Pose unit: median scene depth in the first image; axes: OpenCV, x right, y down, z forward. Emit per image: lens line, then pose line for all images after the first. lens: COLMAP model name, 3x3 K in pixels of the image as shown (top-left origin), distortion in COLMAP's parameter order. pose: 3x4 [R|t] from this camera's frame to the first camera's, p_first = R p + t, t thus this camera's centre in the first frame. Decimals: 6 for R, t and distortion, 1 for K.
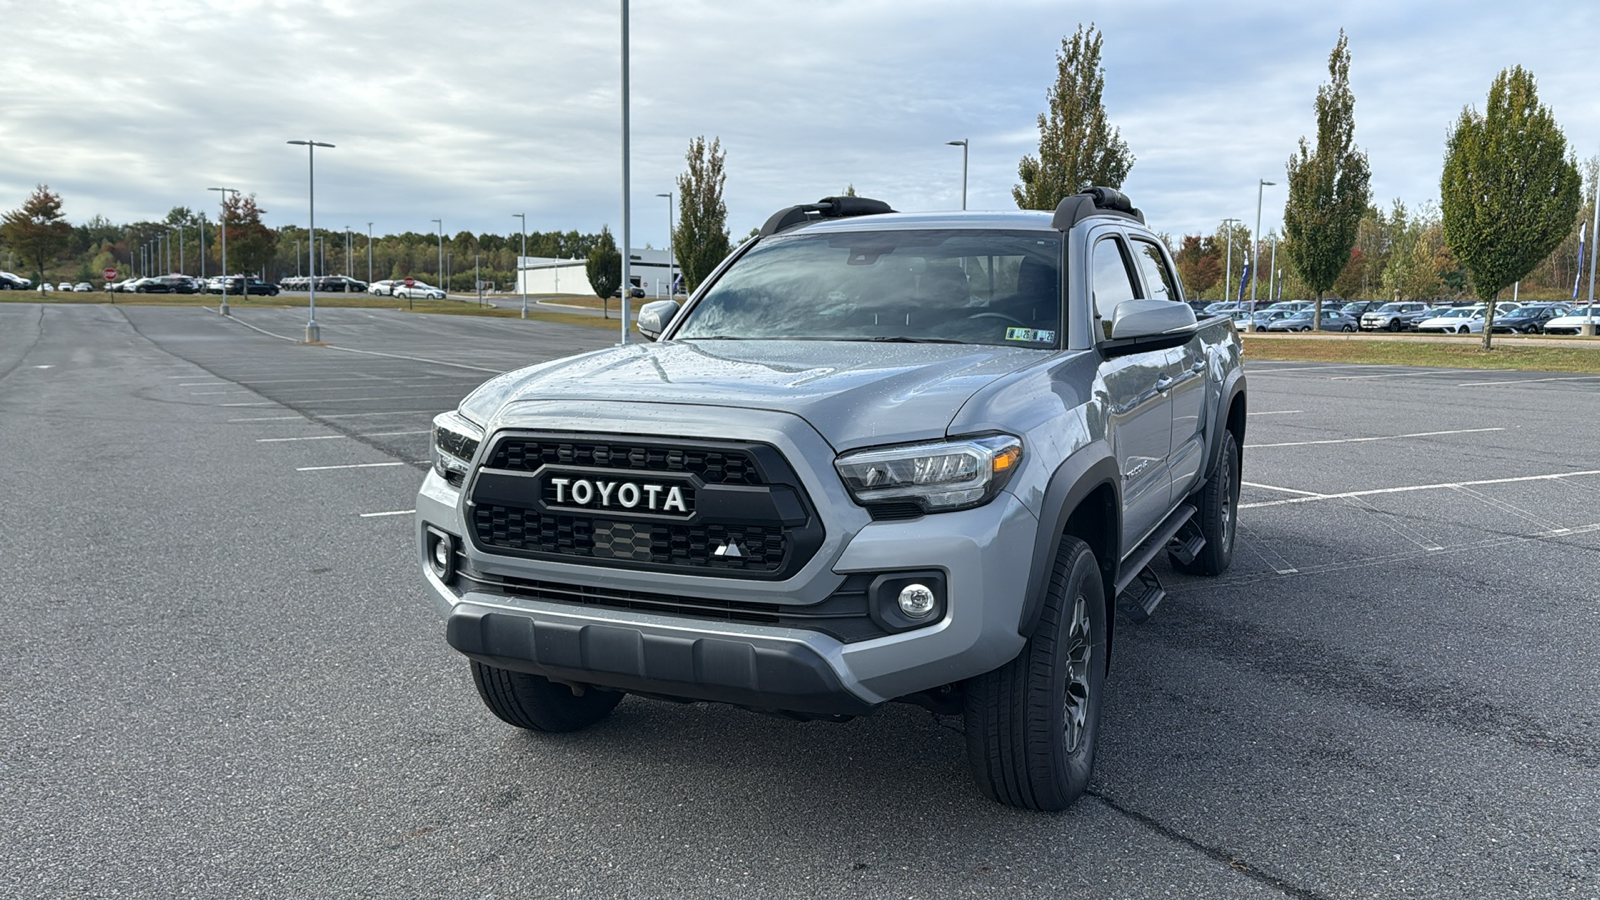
lens RADIAL K [[1294.6, 0, 822.9], [0, 1294.6, 447.9], [0, 0, 1]] dist [0.143883, -0.220058]
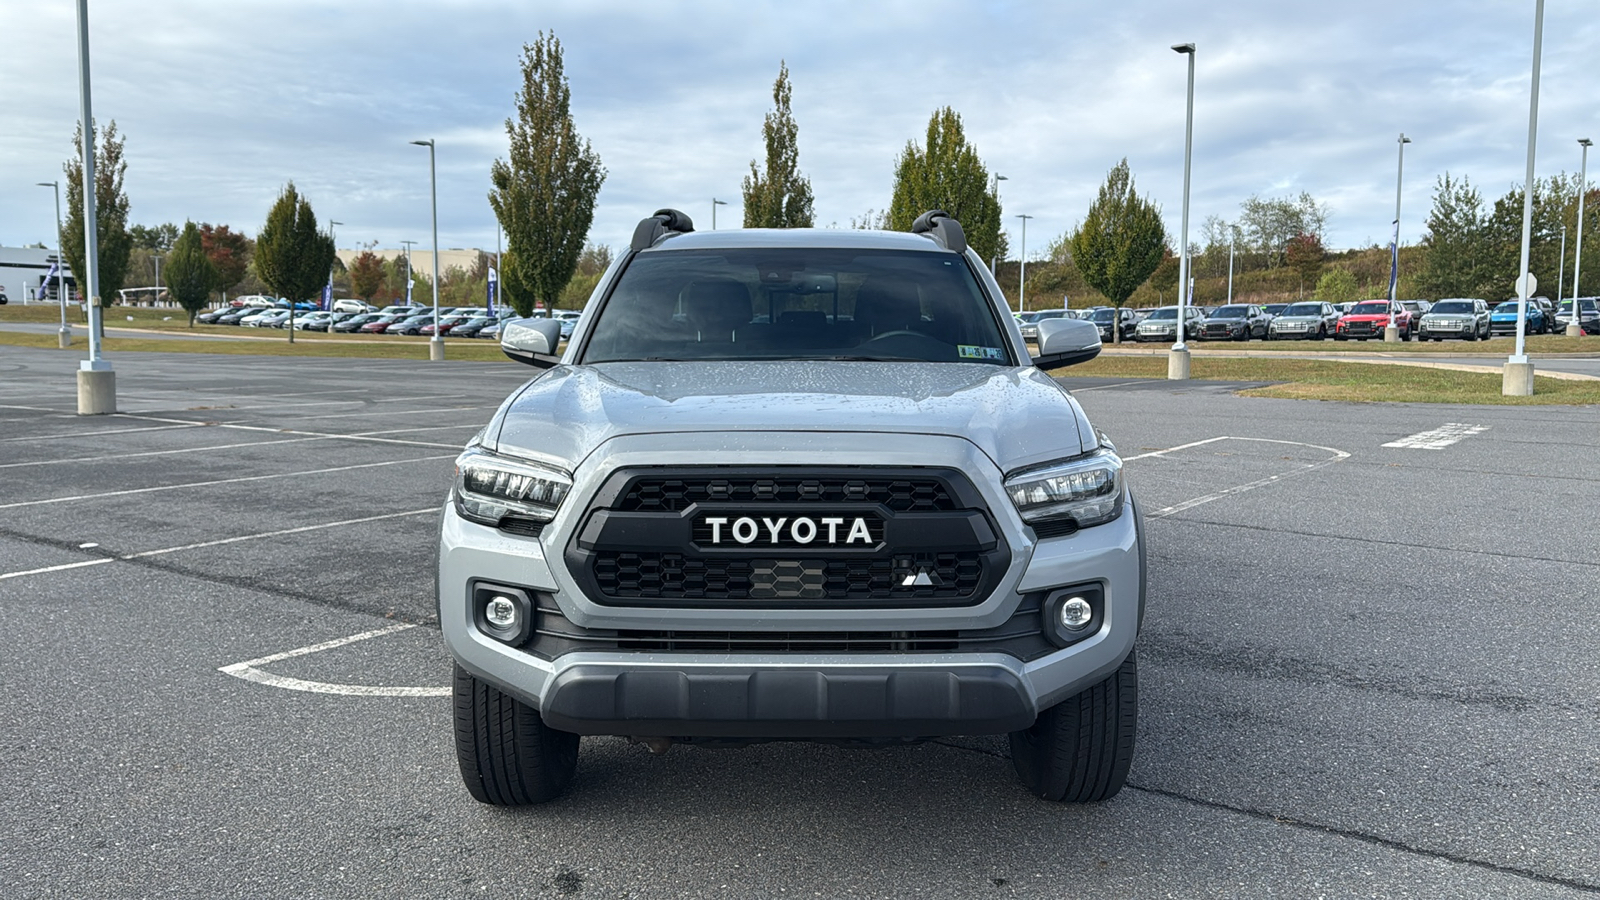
lens RADIAL K [[1291.1, 0, 817.8], [0, 1291.1, 471.1], [0, 0, 1]] dist [0.144634, -0.250794]
pose [[0.911789, -0.050749, 0.407511, -0.058329], [0.046272, 0.998711, 0.020841, -0.002871], [-0.408044, -0.000146, 0.912962, 0.015678]]
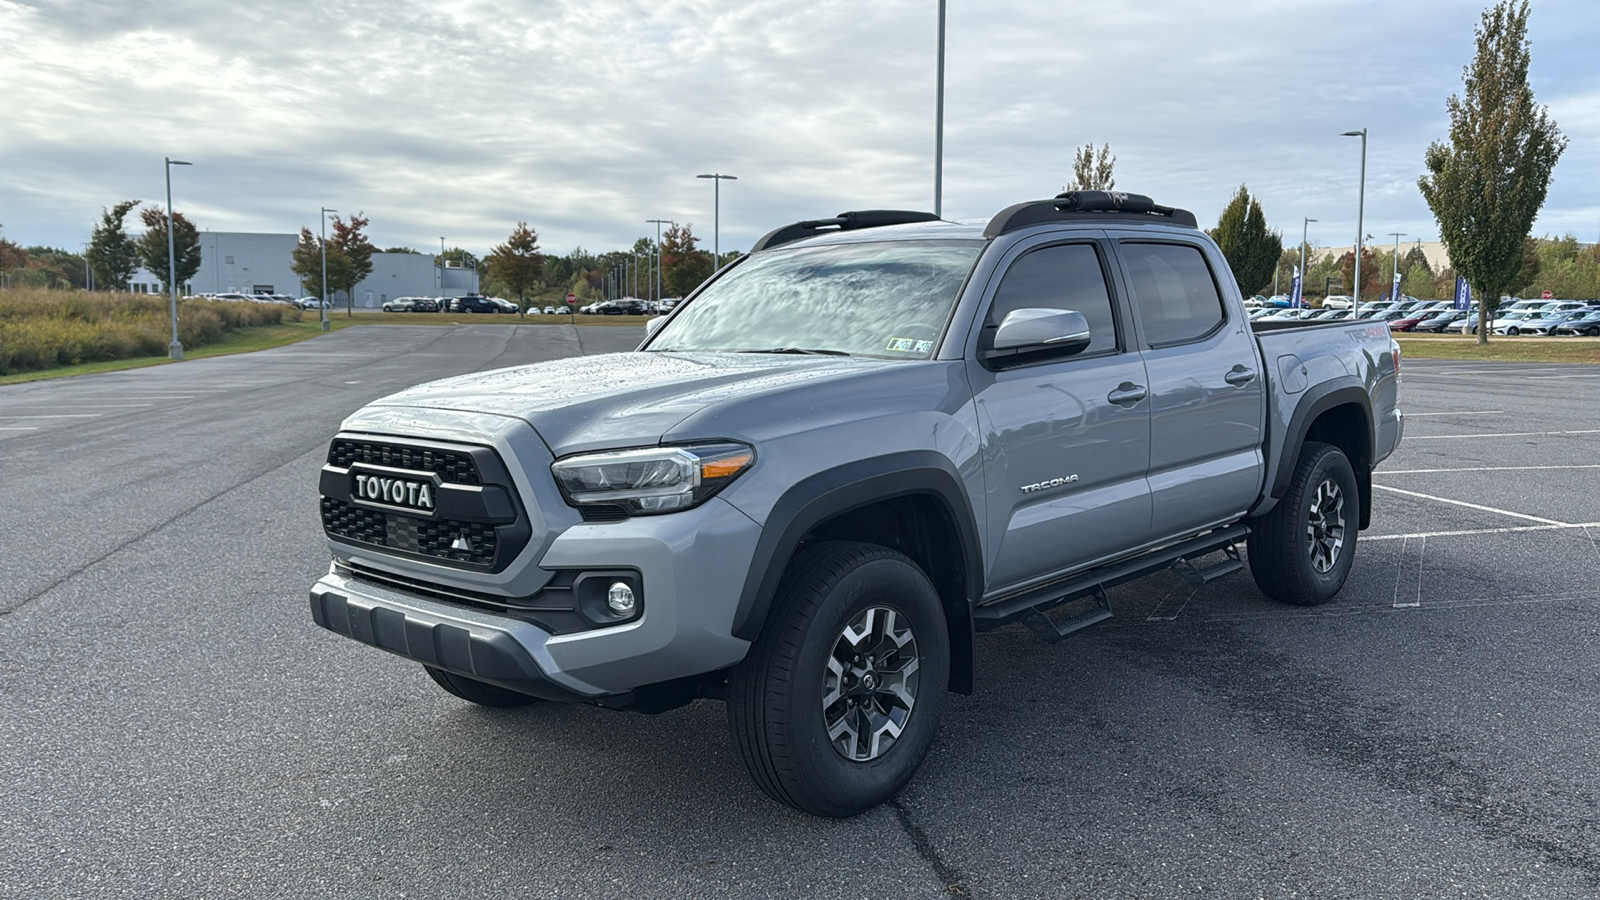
lens RADIAL K [[1297.3, 0, 852.5], [0, 1297.3, 453.2], [0, 0, 1]] dist [0.141394, -0.242386]
pose [[0.948942, 0.016772, -0.315005, 0.064092], [-0.018203, 0.999833, -0.001601, -0.000165], [0.314925, 0.007254, 0.949089, 0.006310]]
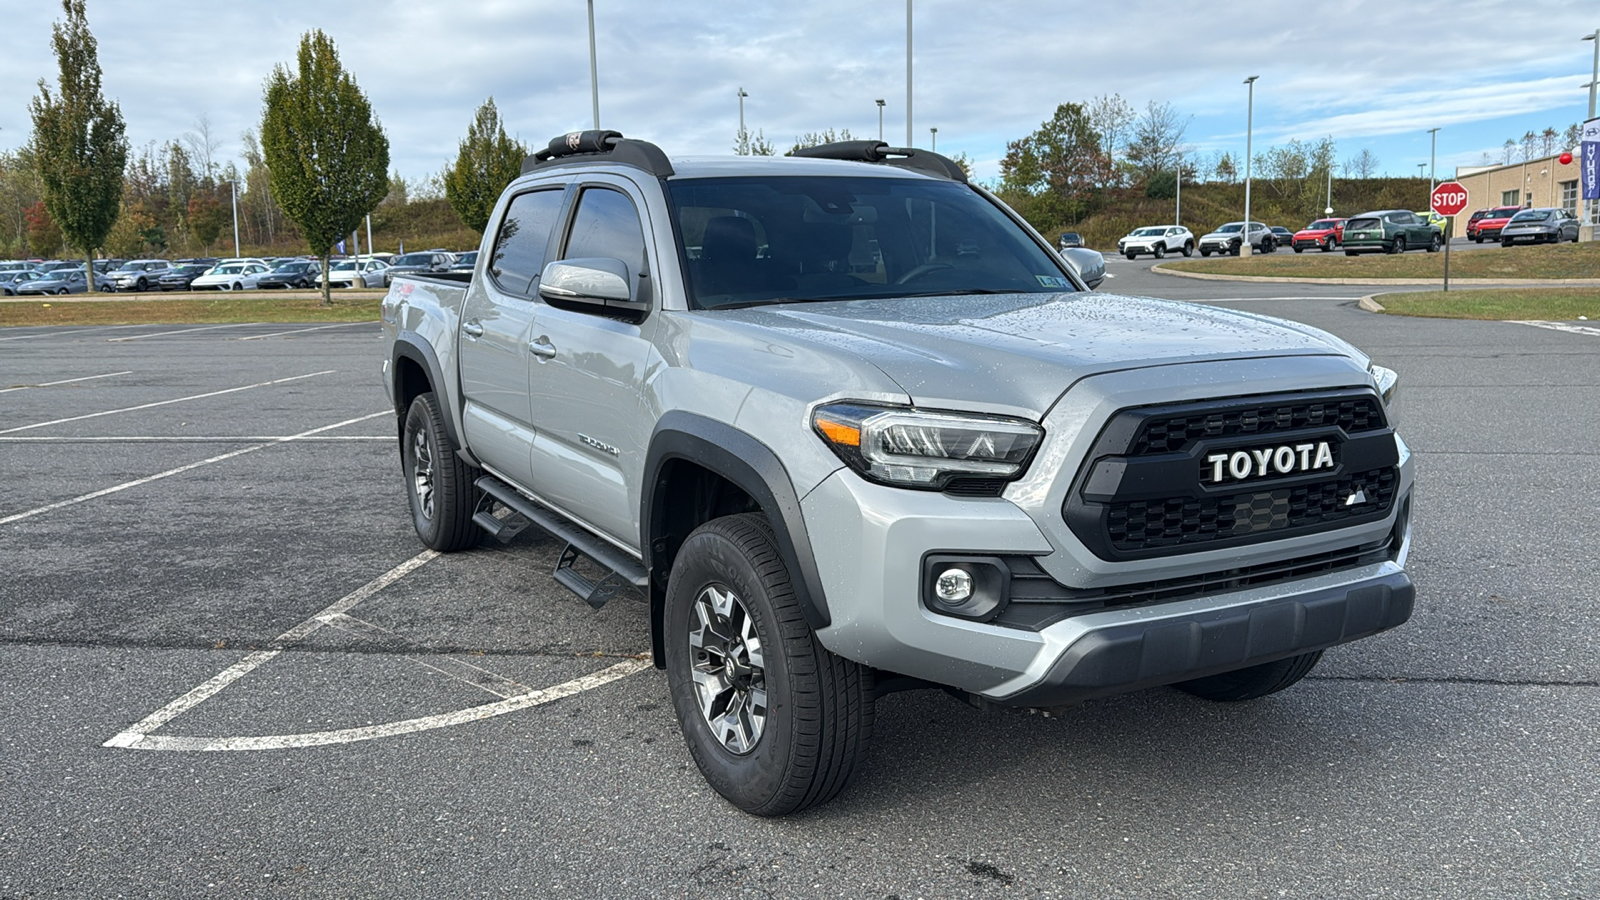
lens RADIAL K [[1290.8, 0, 789.3], [0, 1290.8, 481.0], [0, 0, 1]] dist [0.098352, -0.133921]
pose [[0.605982, -0.151772, 0.780866, -0.121630], [0.107032, 0.988260, 0.109021, -0.009715], [-0.788245, 0.017513, 0.615112, 0.079481]]
